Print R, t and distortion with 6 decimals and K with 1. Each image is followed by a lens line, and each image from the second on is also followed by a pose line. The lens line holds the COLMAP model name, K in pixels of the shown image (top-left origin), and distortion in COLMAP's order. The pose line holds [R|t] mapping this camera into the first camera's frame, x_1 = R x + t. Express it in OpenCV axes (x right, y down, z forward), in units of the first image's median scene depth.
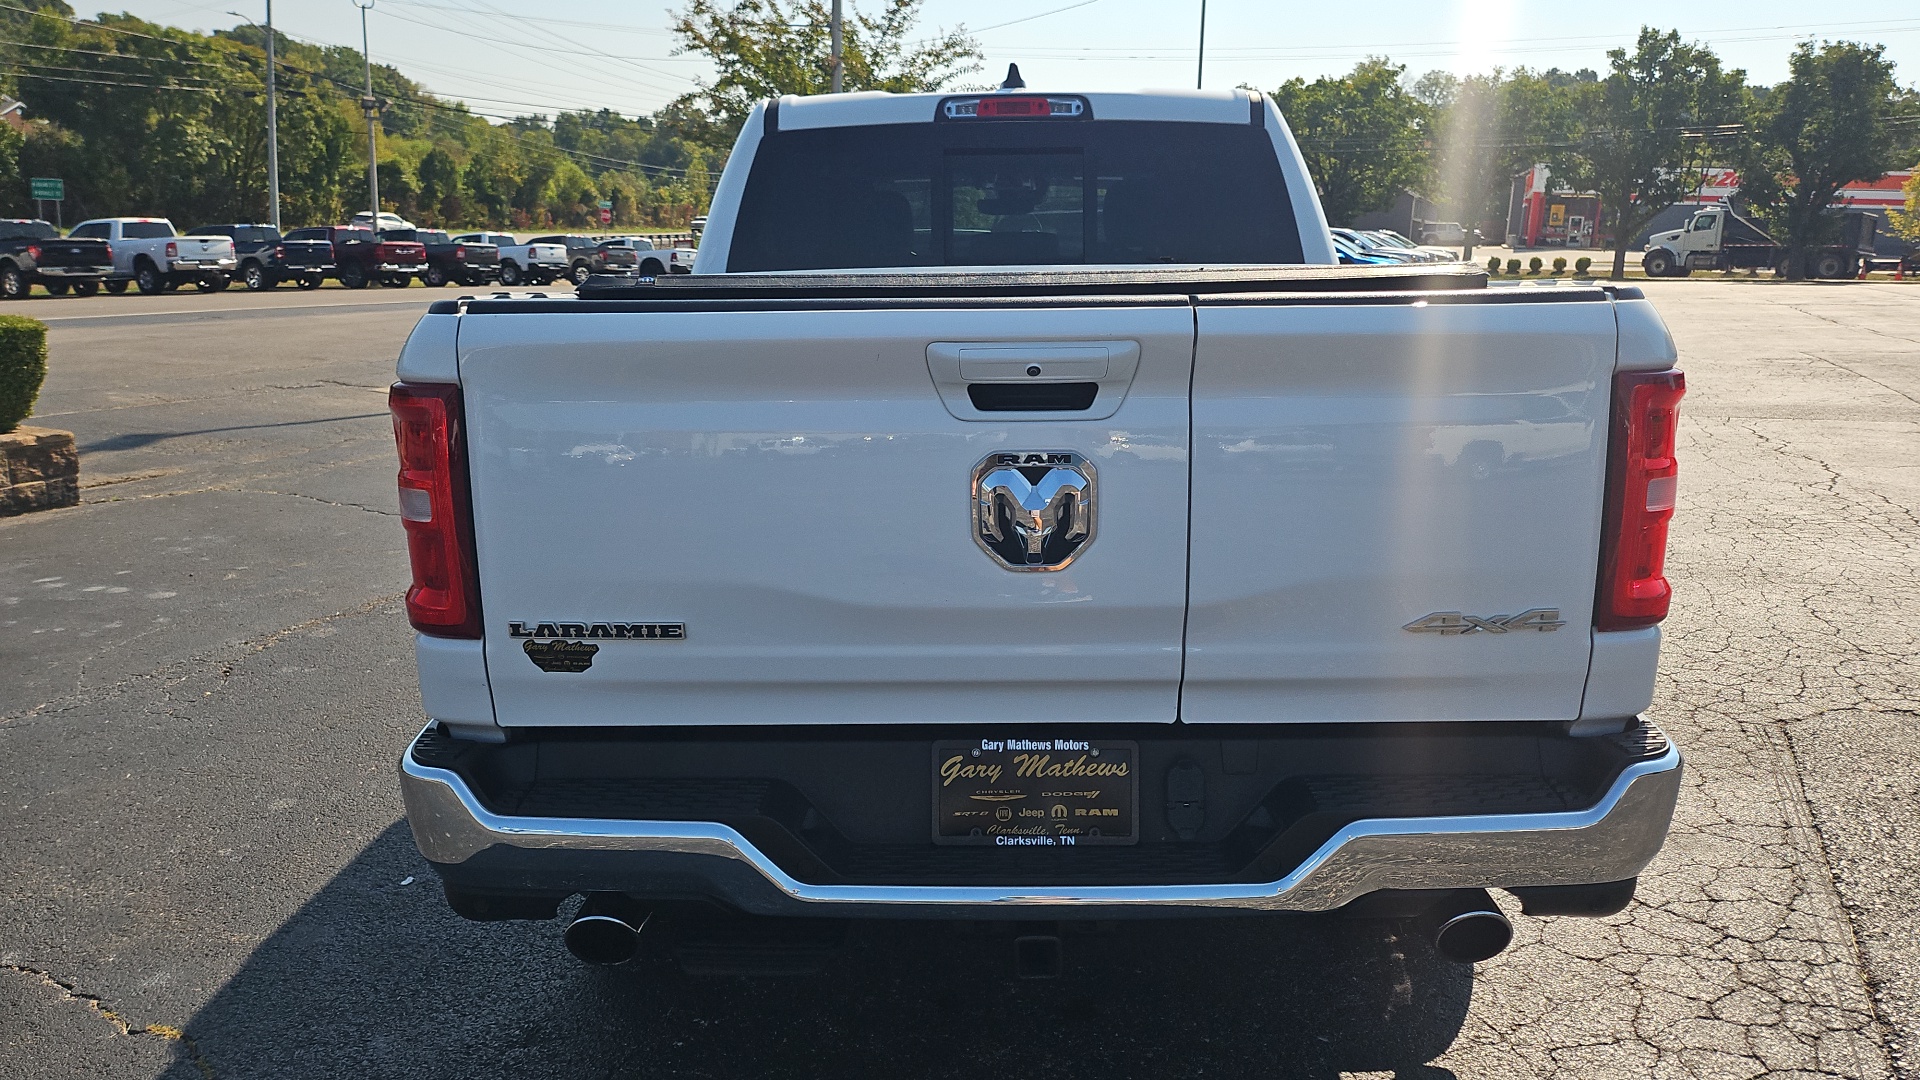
lens RADIAL K [[1354.3, 0, 971.4], [0, 1354.3, 552.7], [0, 0, 1]] dist [0.061708, -0.071494]
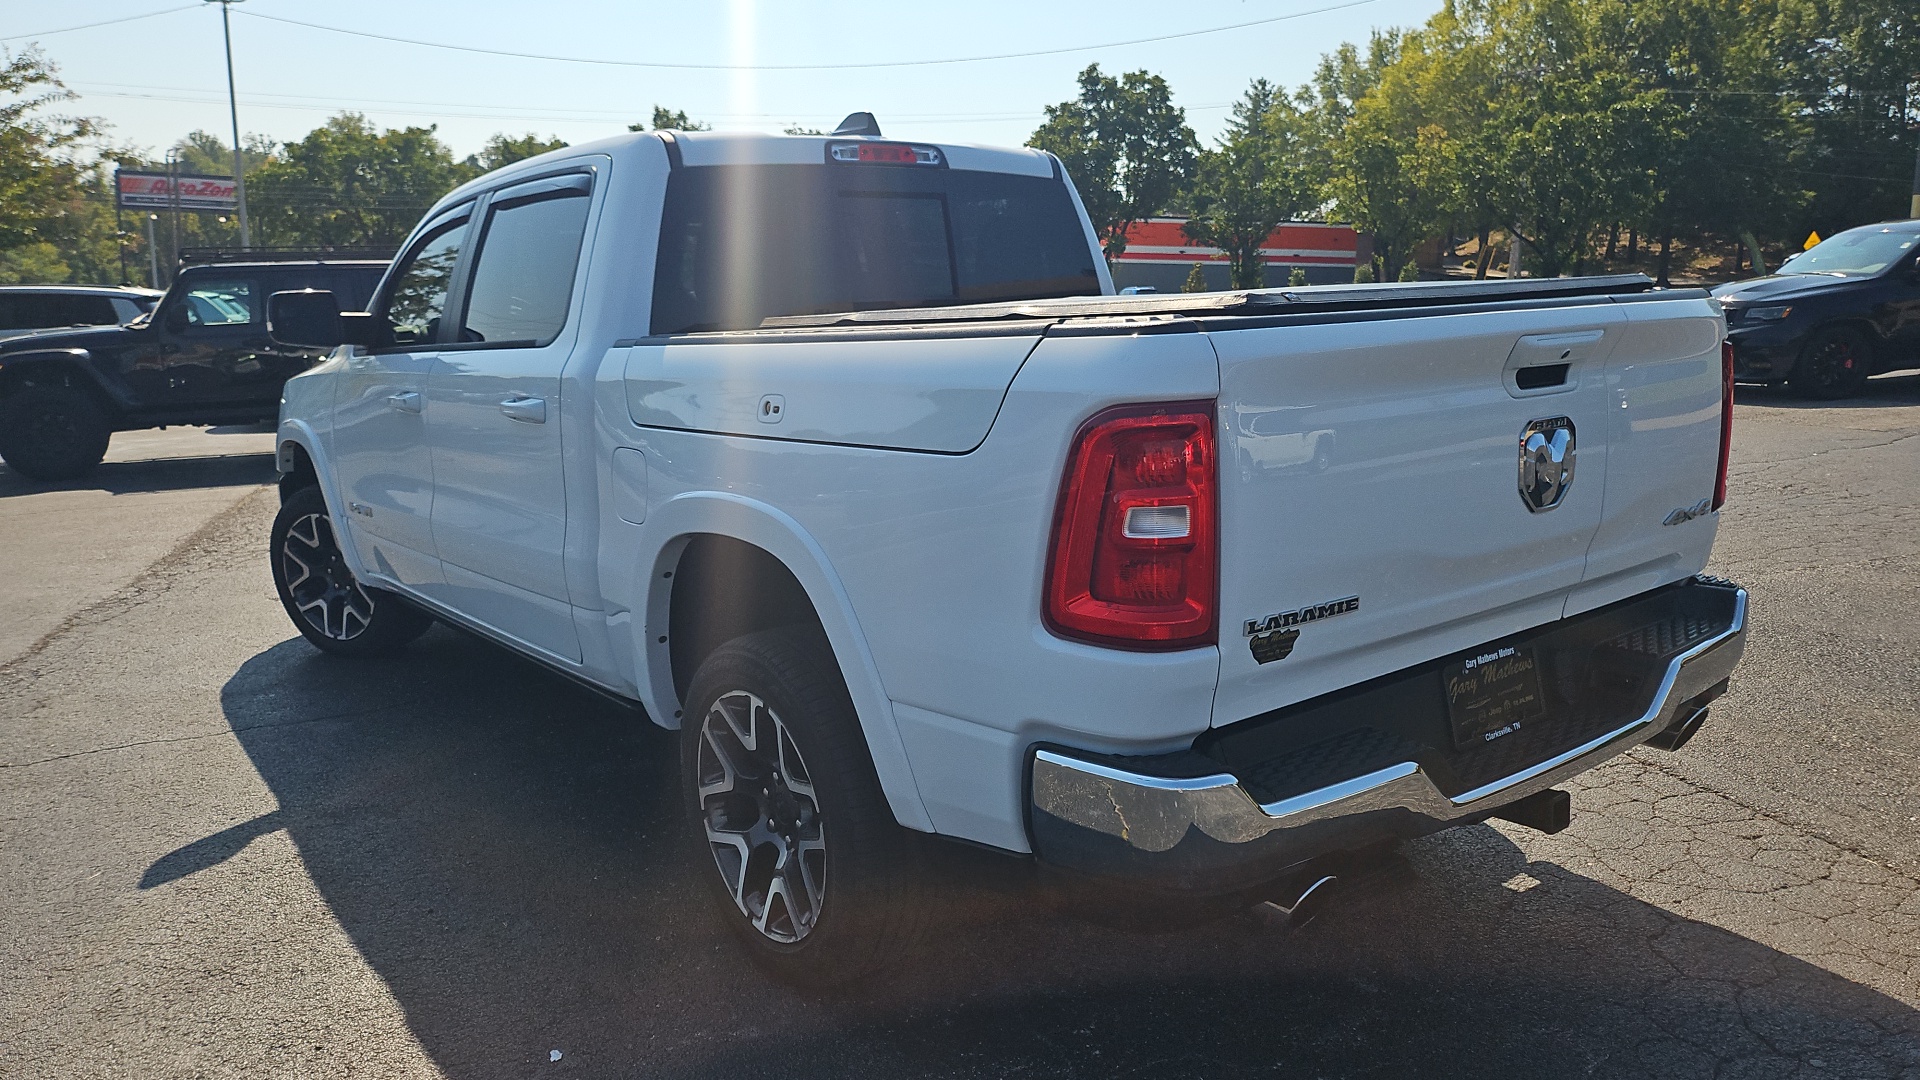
lens RADIAL K [[1354.3, 0, 948.8], [0, 1354.3, 551.0], [0, 0, 1]] dist [0.061708, -0.071494]
pose [[0.780423, -0.130773, 0.611423, -0.615978], [0.156622, 0.987594, 0.011317, -0.027005], [-0.605318, 0.086930, 0.791223, 0.162354]]
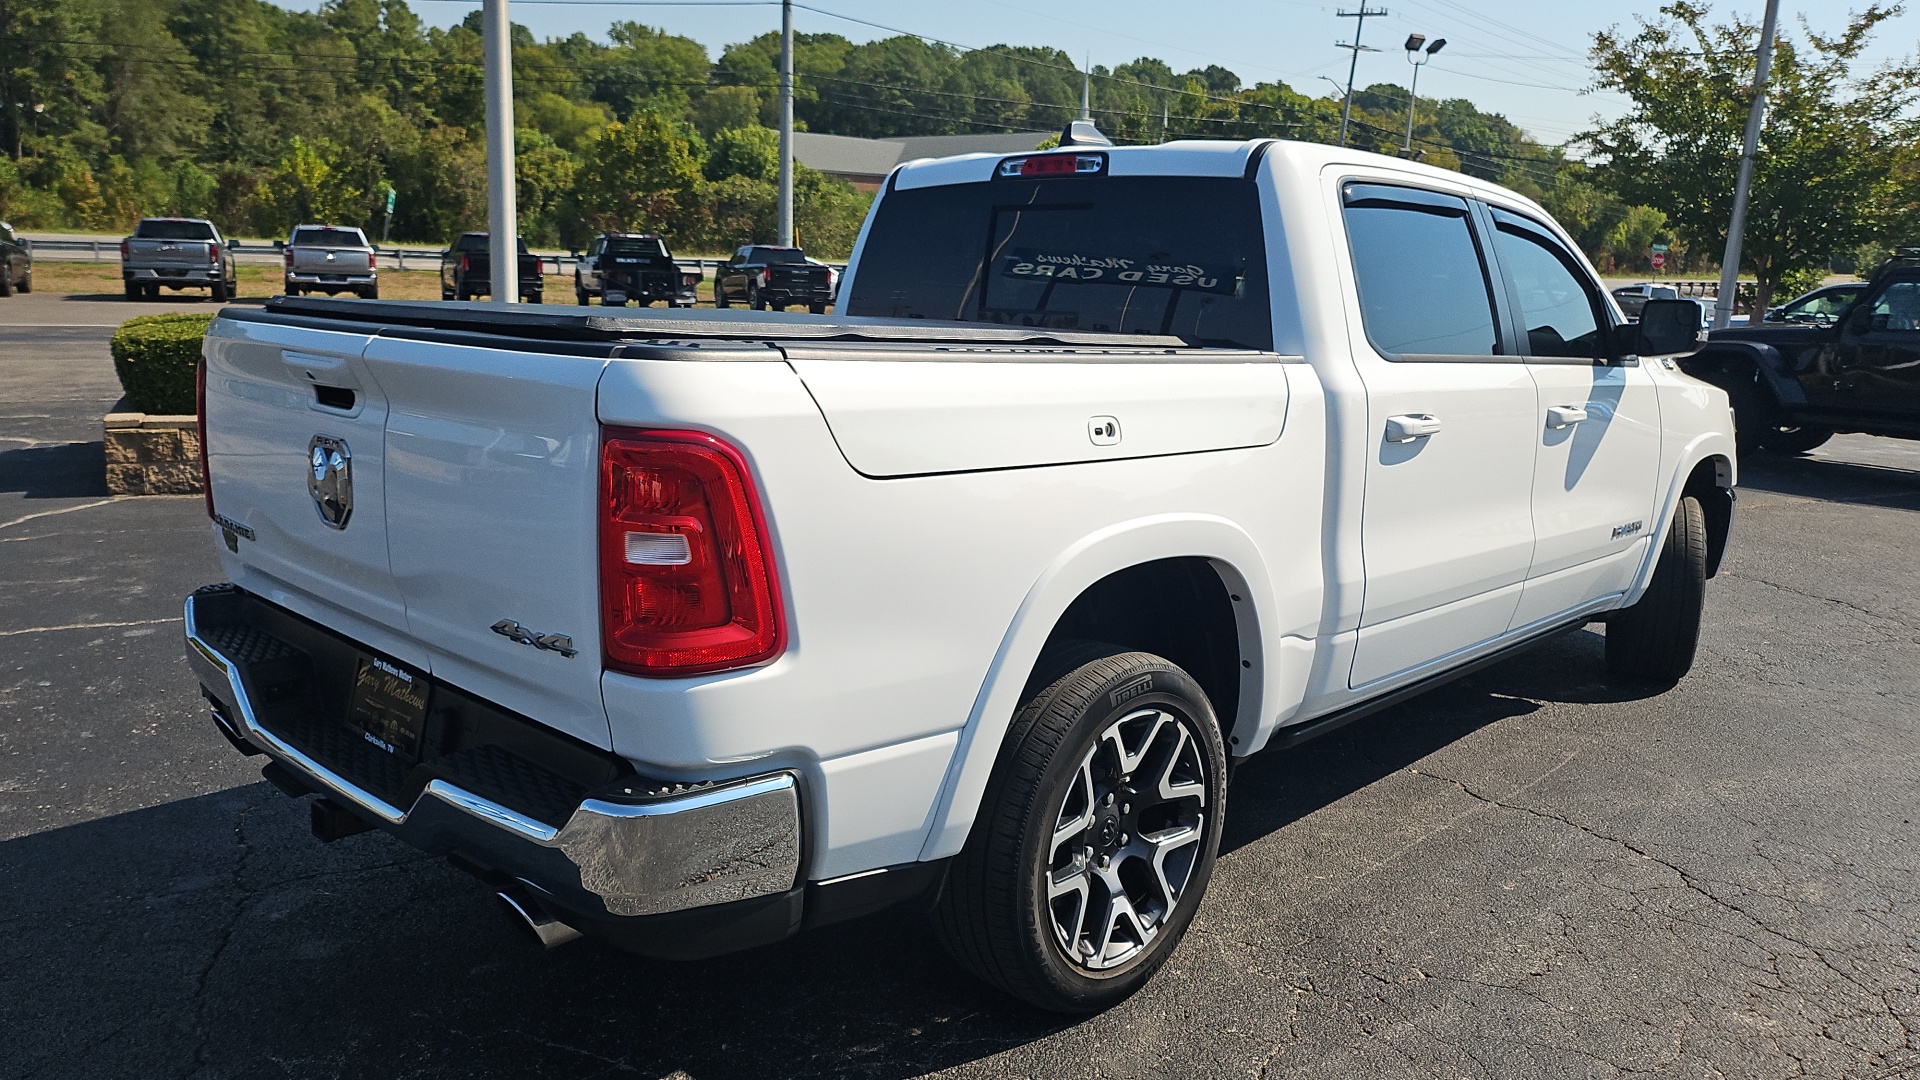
lens RADIAL K [[1354.3, 0, 972.9], [0, 1354.3, 541.7], [0, 0, 1]] dist [0.061708, -0.071494]
pose [[0.736776, 0.156146, -0.657859, 0.716439], [-0.180645, 0.983059, 0.031018, -0.065717], [0.651558, 0.095985, 0.752502, 0.205511]]
